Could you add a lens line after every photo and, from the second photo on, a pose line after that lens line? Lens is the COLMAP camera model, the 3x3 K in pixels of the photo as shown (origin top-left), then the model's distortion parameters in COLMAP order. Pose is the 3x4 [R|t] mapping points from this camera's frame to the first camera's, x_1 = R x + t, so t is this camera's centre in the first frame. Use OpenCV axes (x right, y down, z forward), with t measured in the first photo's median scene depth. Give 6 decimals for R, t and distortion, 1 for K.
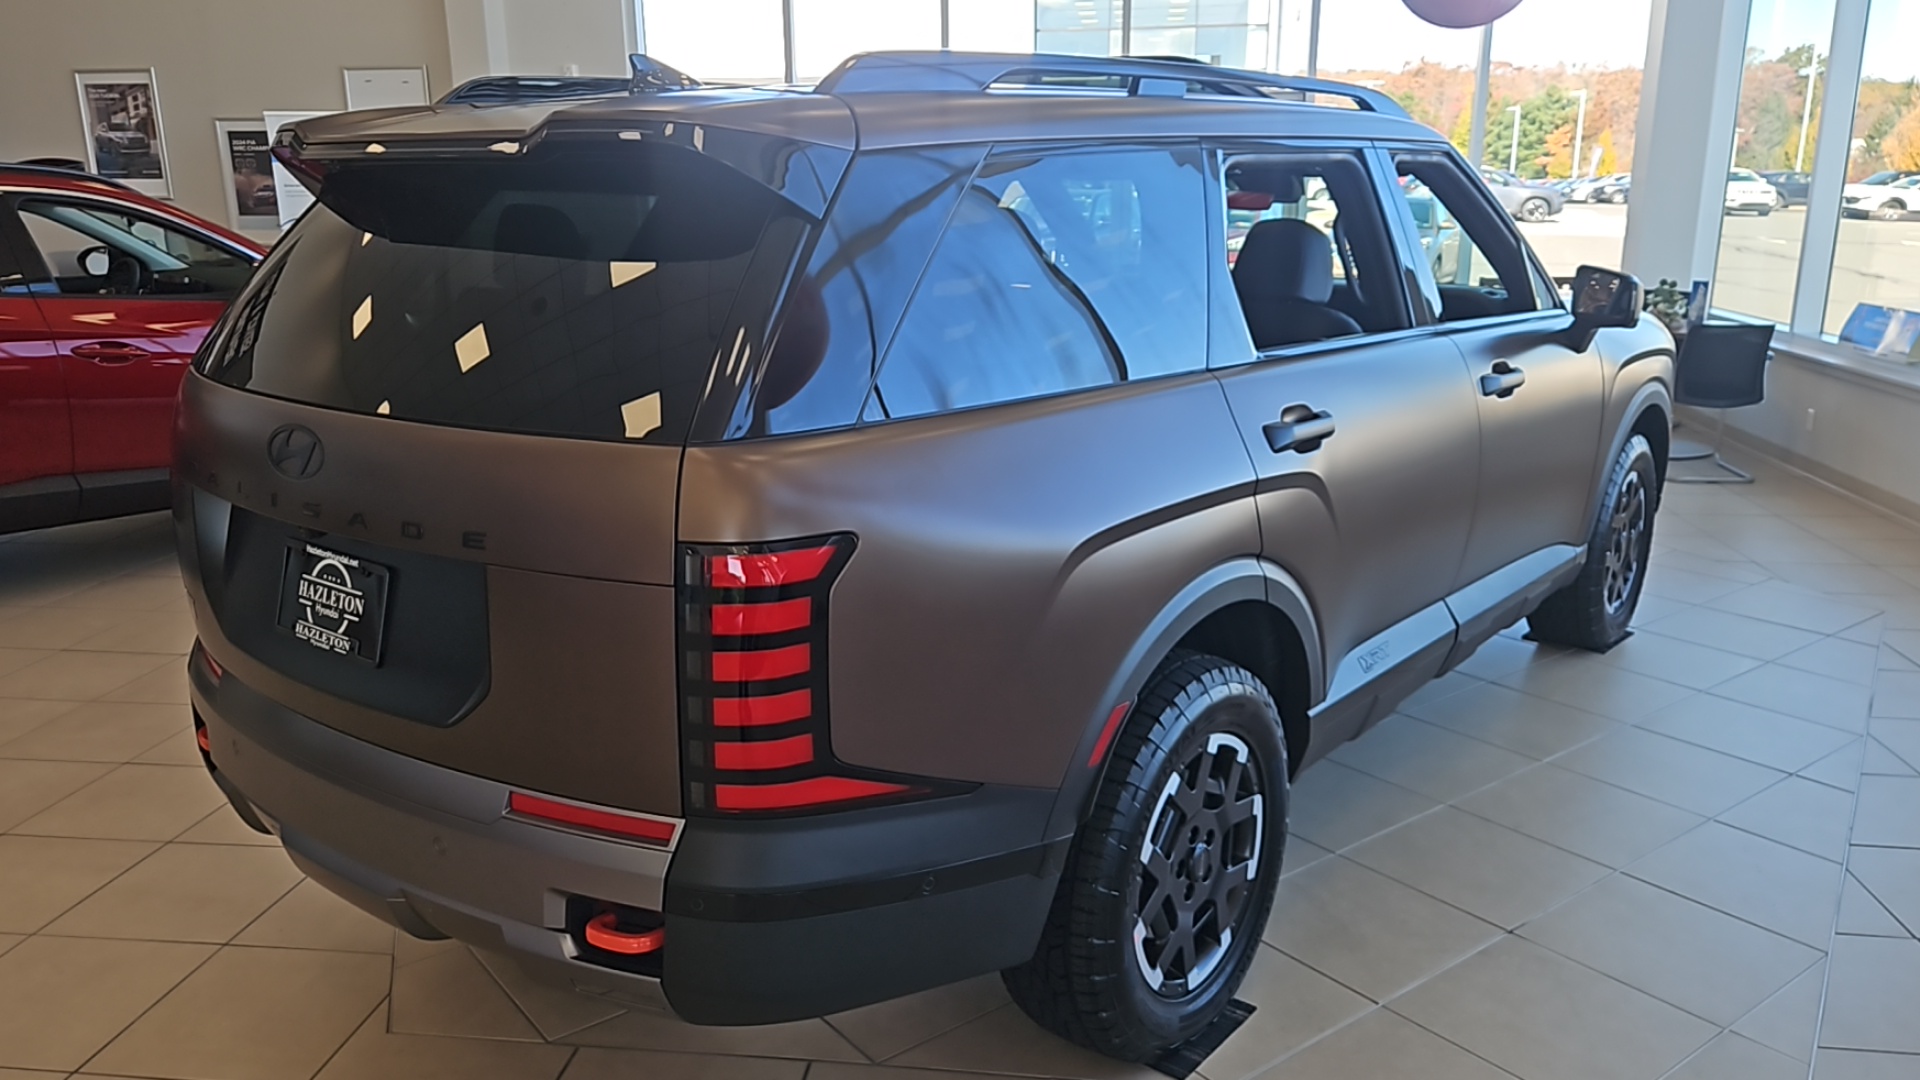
lens RADIAL K [[1408.0, 0, 960.0], [0, 1408.0, 540.0], [0, 0, 1]] dist [0.054394, -0.003937]
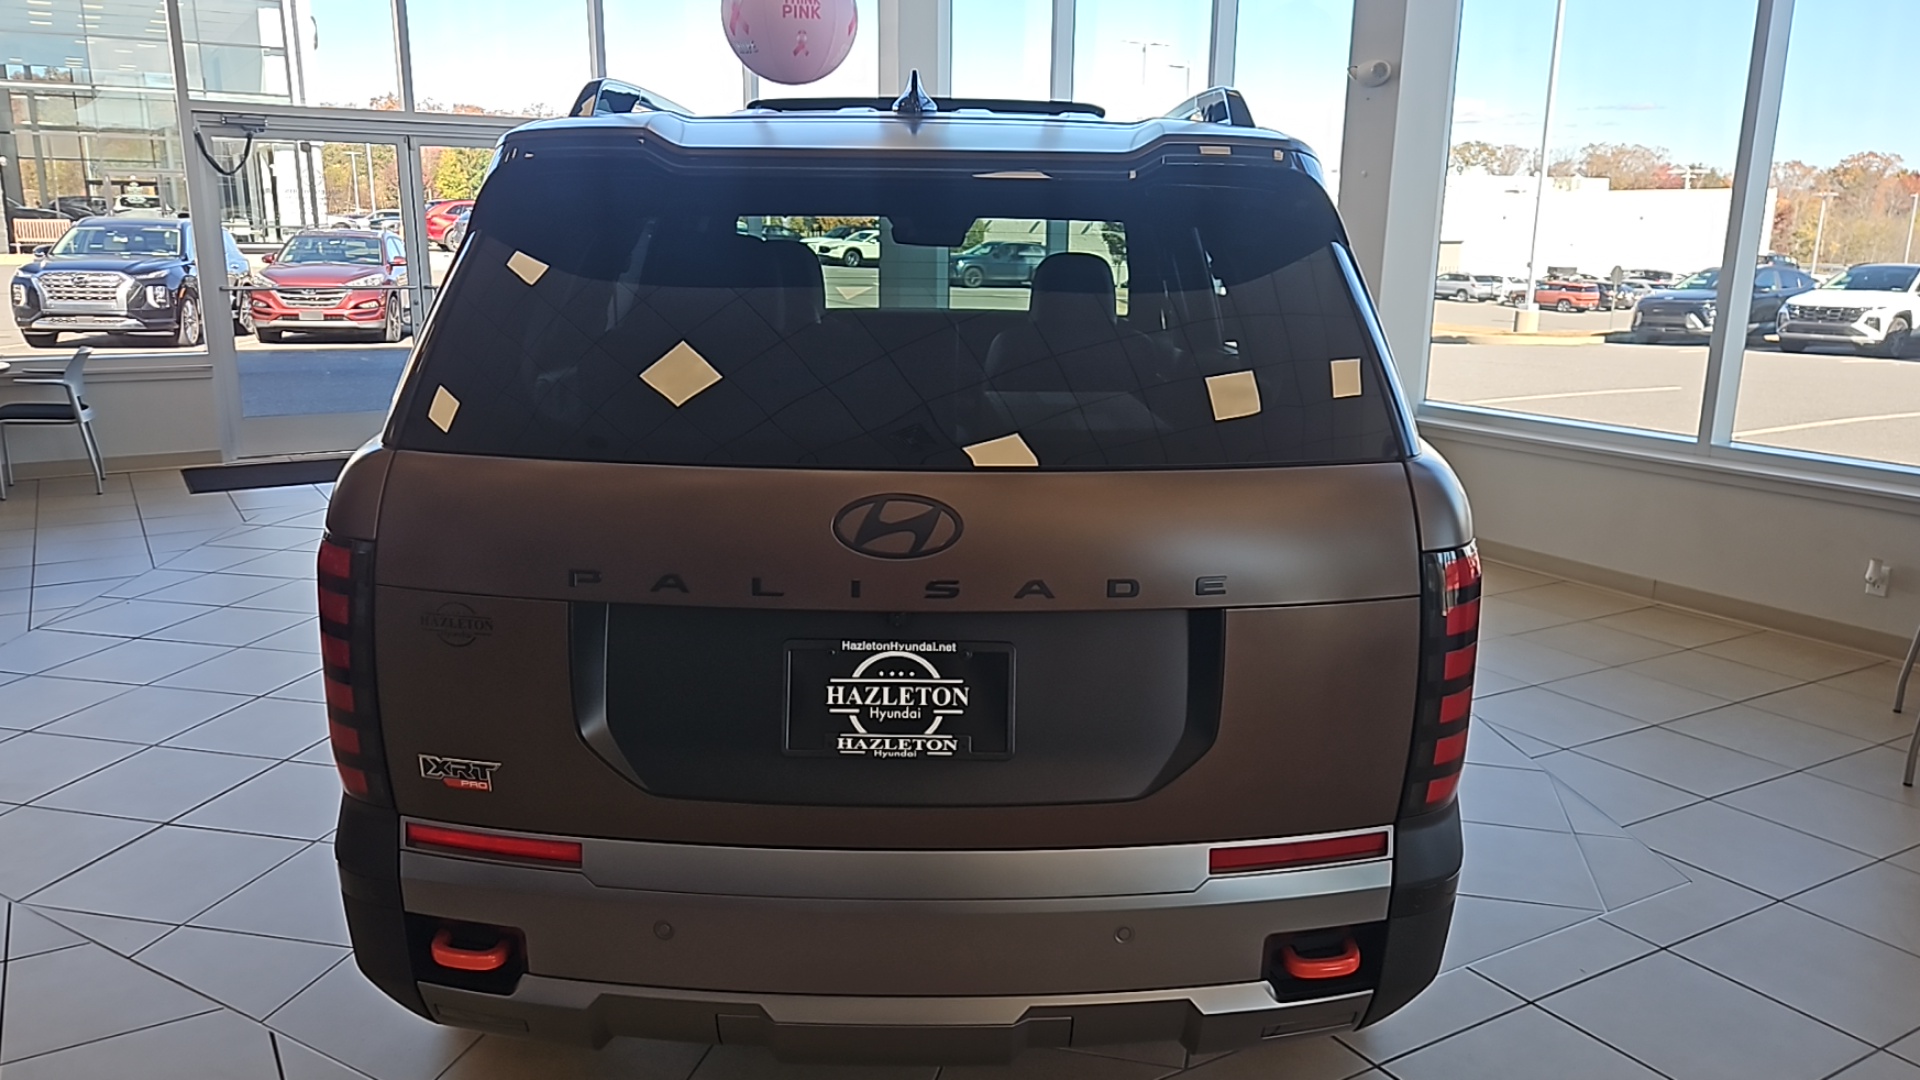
lens RADIAL K [[1408.0, 0, 960.0], [0, 1408.0, 540.0], [0, 0, 1]] dist [0.054394, -0.003937]
pose [[0.778143, -0.120504, 0.616419, -0.784012], [0.137342, 0.990317, 0.020223, -0.053789], [-0.612887, 0.068924, 0.787159, 0.270516]]
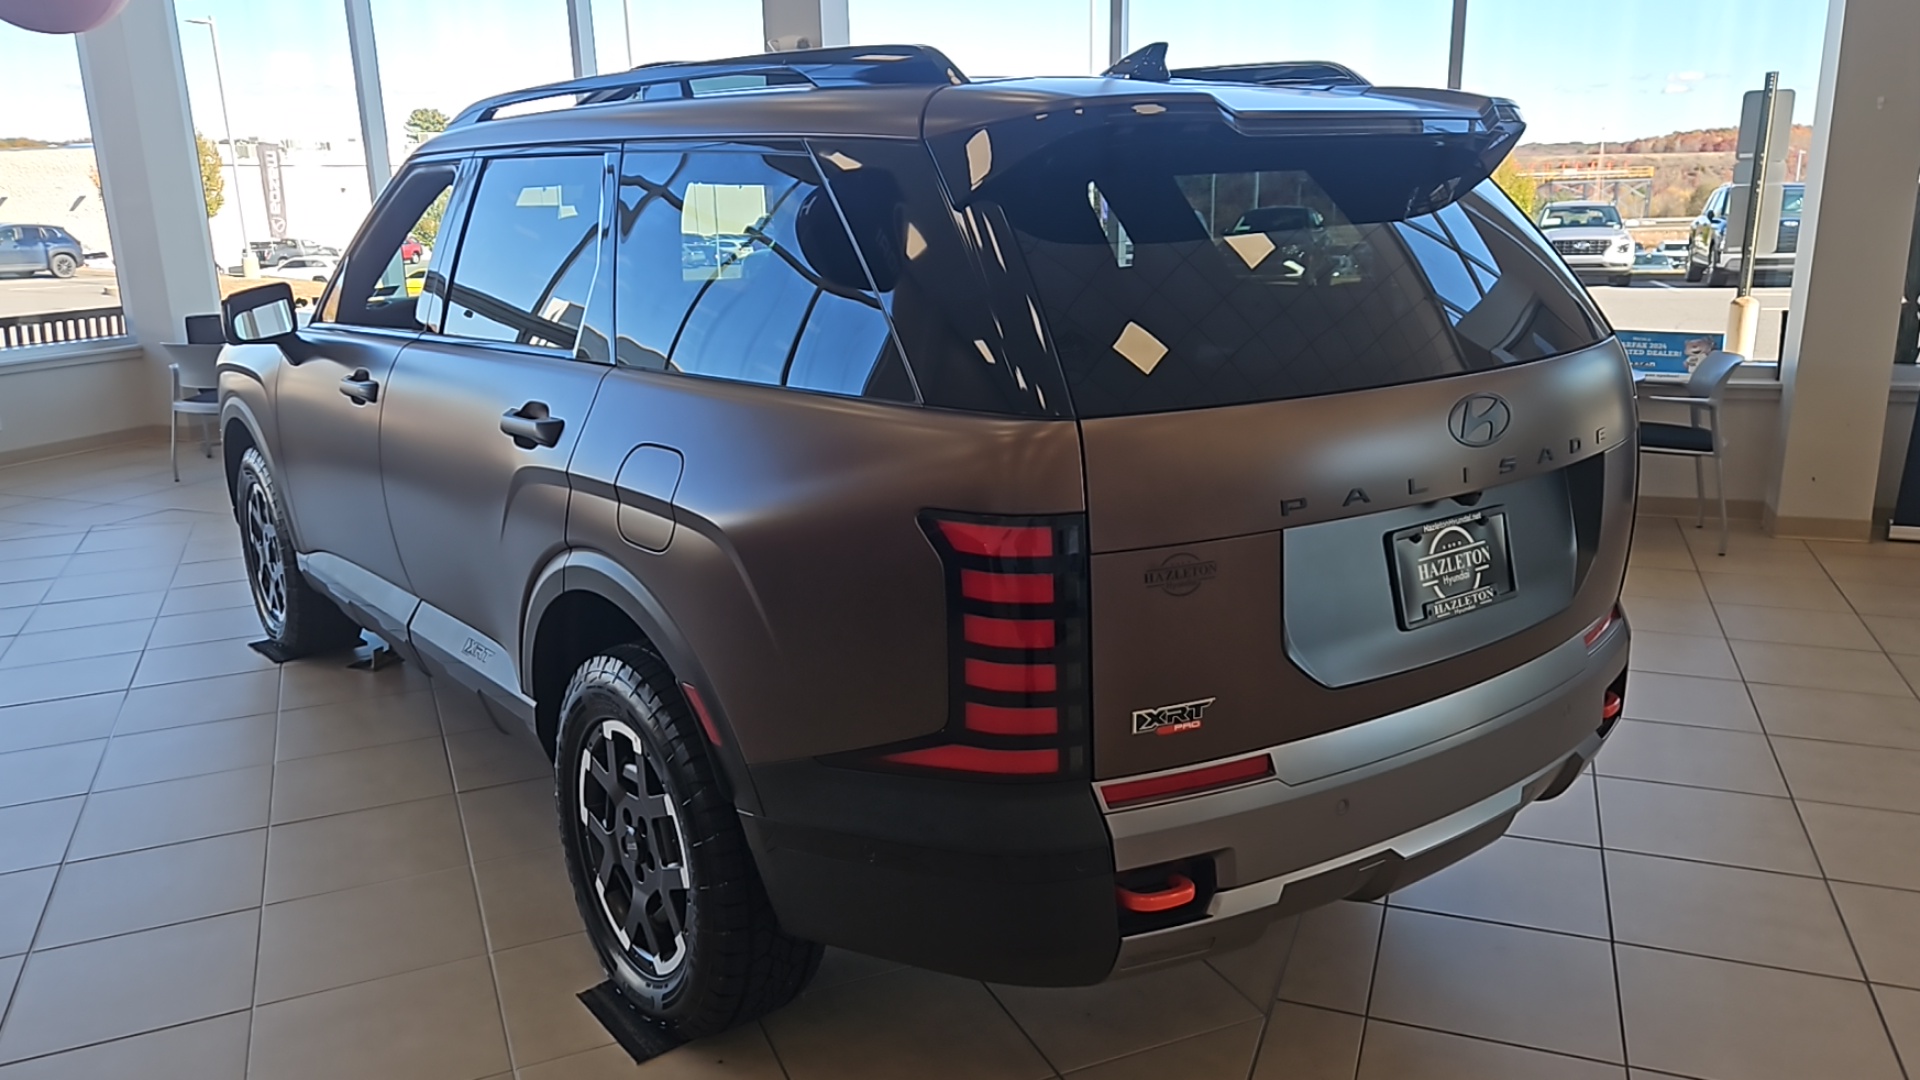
lens RADIAL K [[1408.0, 0, 960.0], [0, 1408.0, 540.0], [0, 0, 1]] dist [0.054394, -0.003937]
pose [[0.252935, -0.238071, 0.937734, -1.263925], [0.260861, 0.950136, 0.170858, -0.205723], [-0.931652, 0.201402, 0.302427, 0.873132]]
